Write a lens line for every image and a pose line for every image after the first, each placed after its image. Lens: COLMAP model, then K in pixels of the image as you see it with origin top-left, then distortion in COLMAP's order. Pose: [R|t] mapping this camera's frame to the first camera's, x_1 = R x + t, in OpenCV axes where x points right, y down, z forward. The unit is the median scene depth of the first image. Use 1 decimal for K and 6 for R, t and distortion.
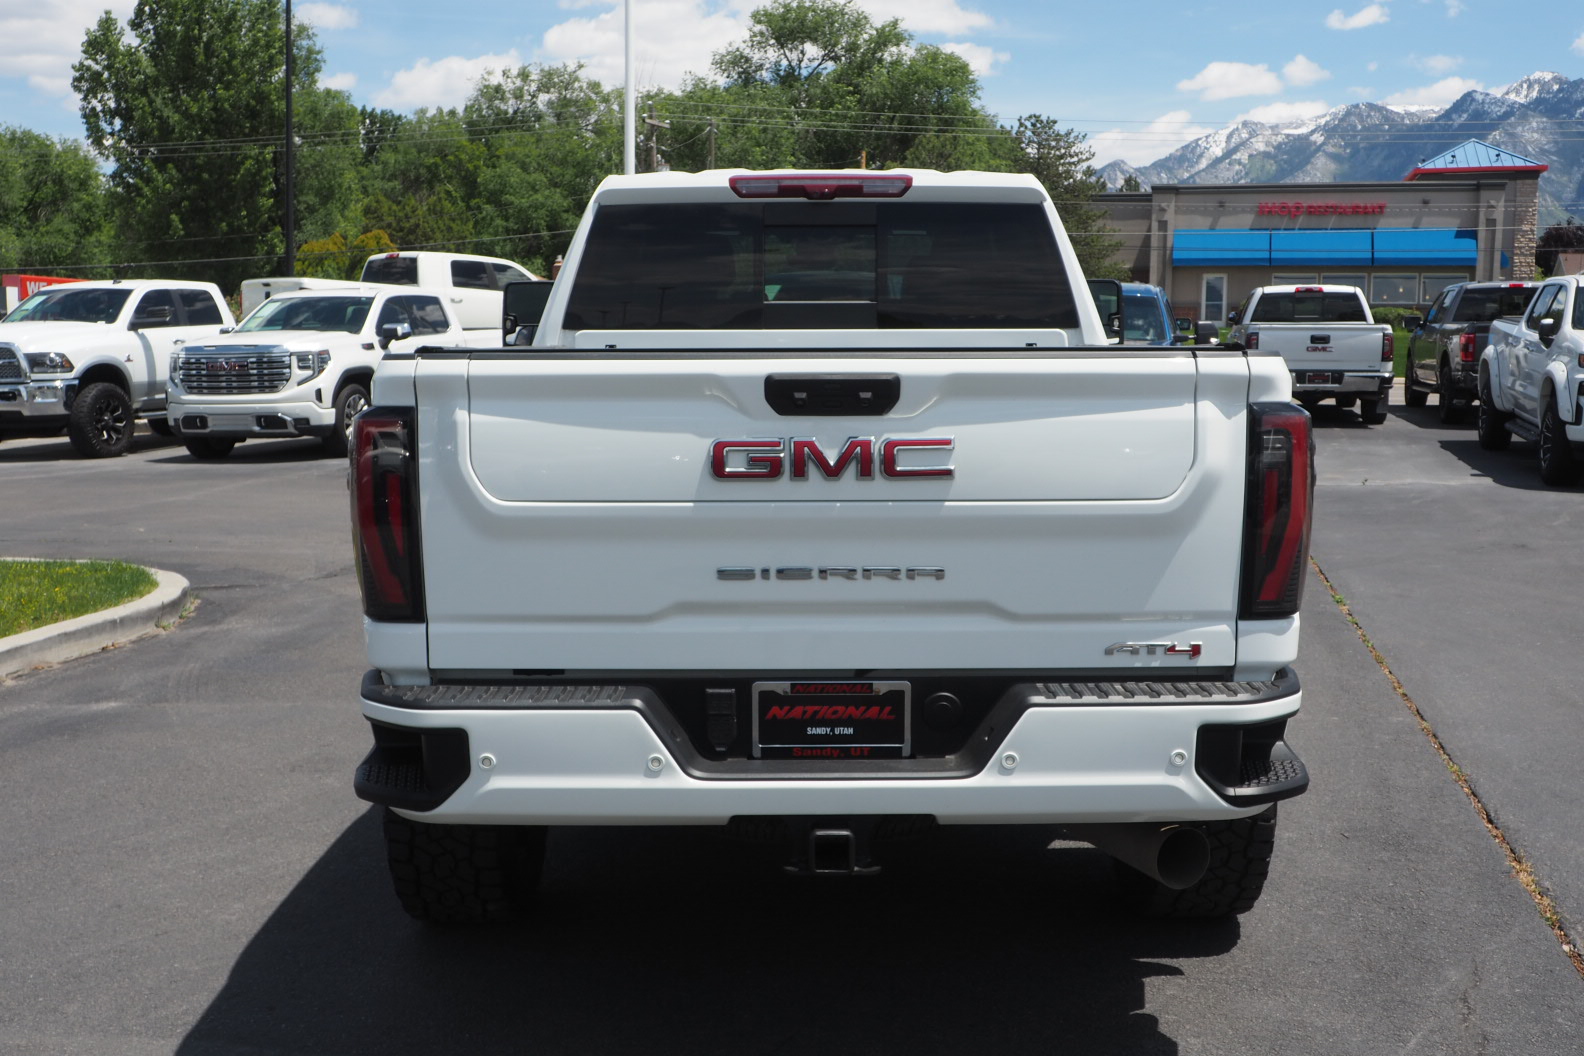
lens RADIAL K [[1693.2, 0, 856.7], [0, 1693.2, 547.8], [0, 0, 1]] dist [-0.017357, 0.000000]
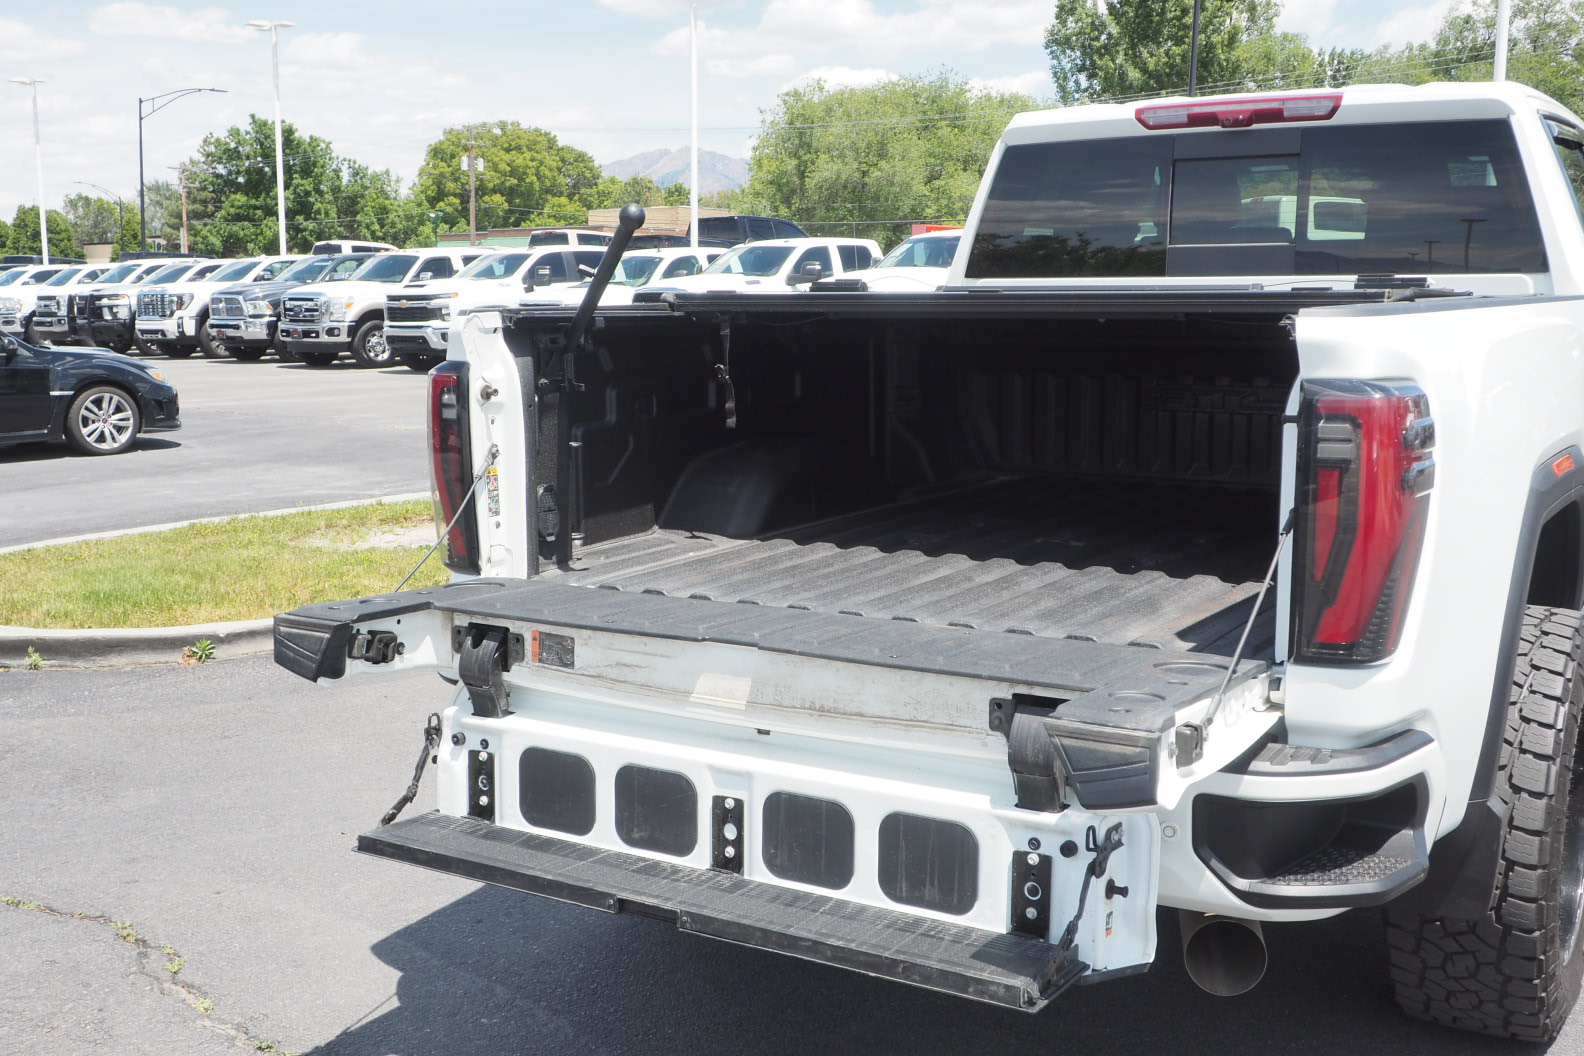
lens RADIAL K [[1693.2, 0, 828.5], [0, 1693.2, 512.0], [0, 0, 1]] dist [-0.017357, 0.000000]
pose [[0.845597, 0.065992, -0.529728, 0.447607], [-0.059245, 0.997801, 0.029731, -0.035304], [0.530525, 0.006243, 0.847646, 0.248331]]
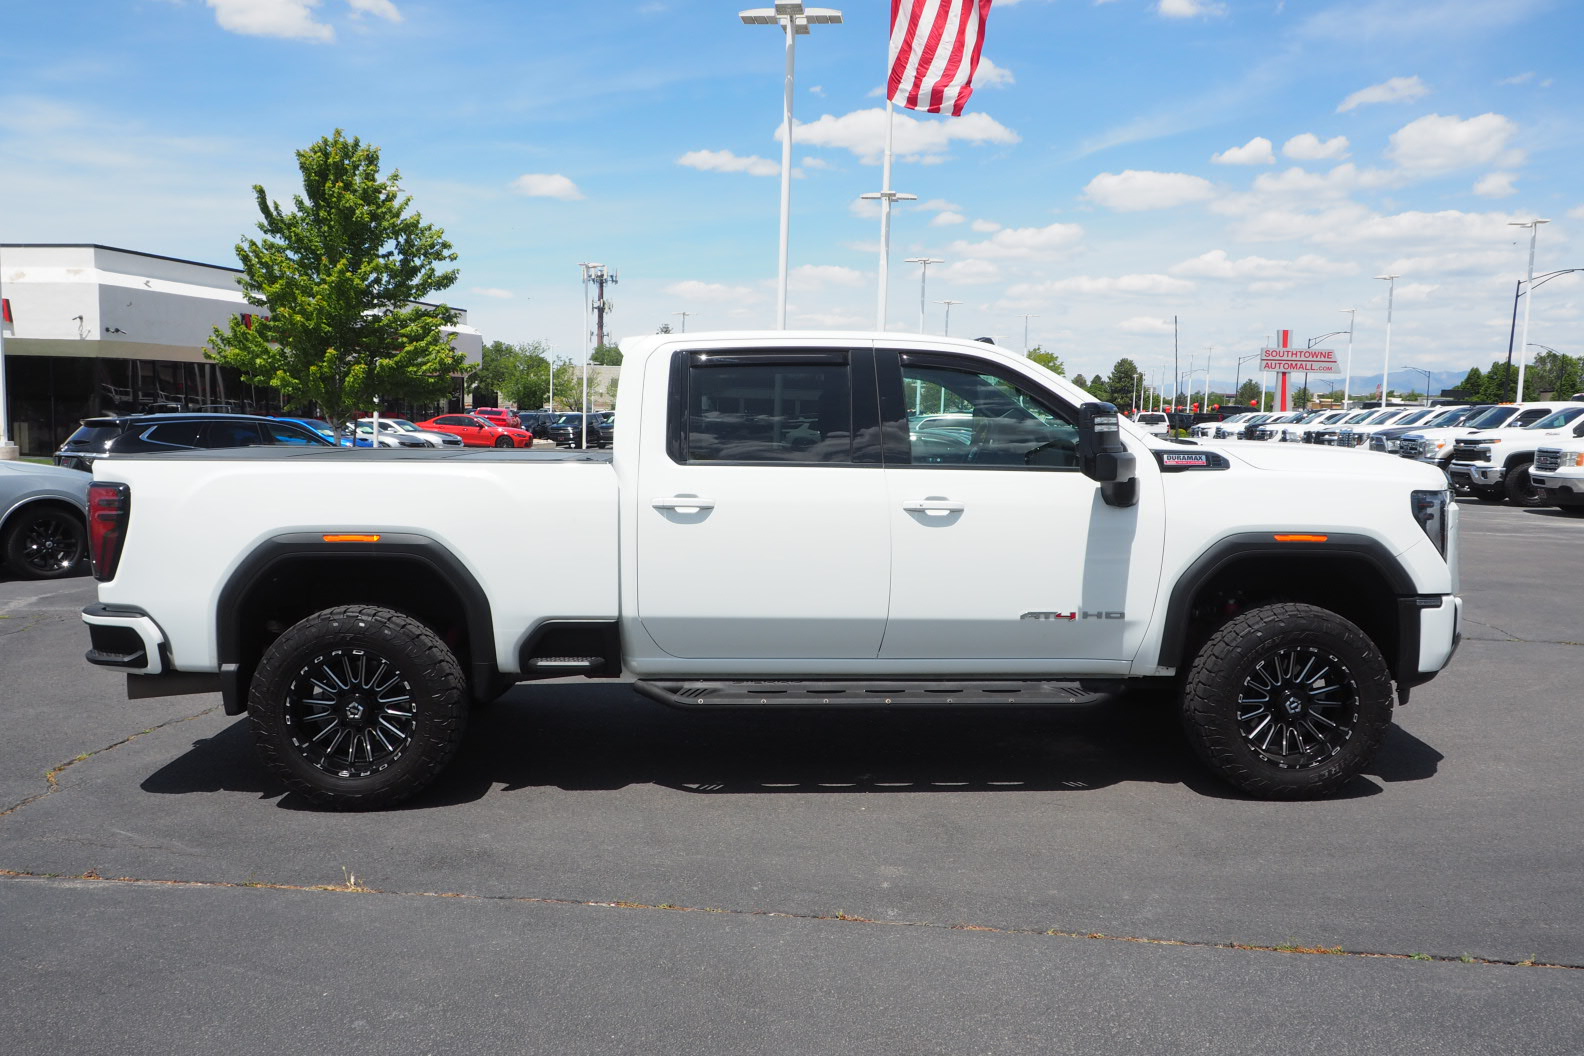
lens RADIAL K [[1281.8, 0, 823.0], [0, 1281.8, 530.4], [0, 0, 1]] dist [-0.010732, -0.021952]
pose [[0.045692, 0.090224, -0.994873, 1.917324], [-0.135772, 0.987232, 0.083296, -0.283493], [0.989686, 0.131270, 0.057358, 1.816705]]
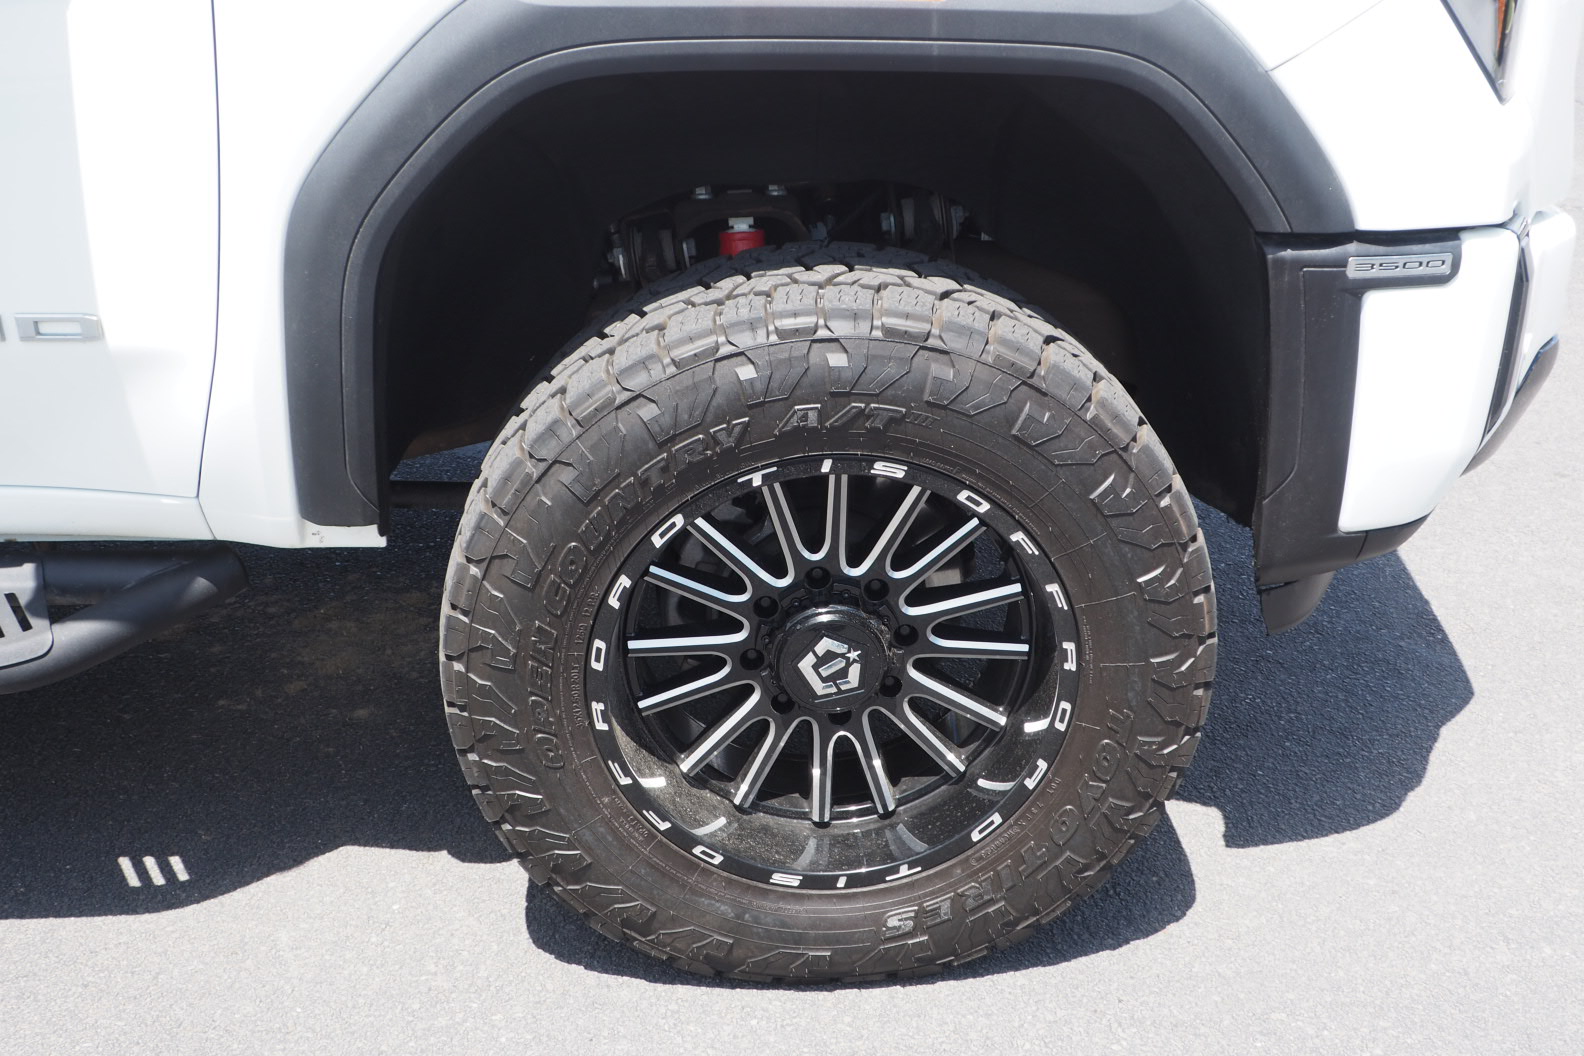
lens RADIAL K [[1693.2, 0, 793.4], [0, 1693.2, 538.2], [0, 0, 1]] dist [-0.017357, 0.000000]
pose [[0.030470, 0.381615, -0.923819, 0.790602], [-0.130686, 0.917835, 0.374832, -0.255087], [0.990955, 0.109309, 0.077839, 2.505465]]
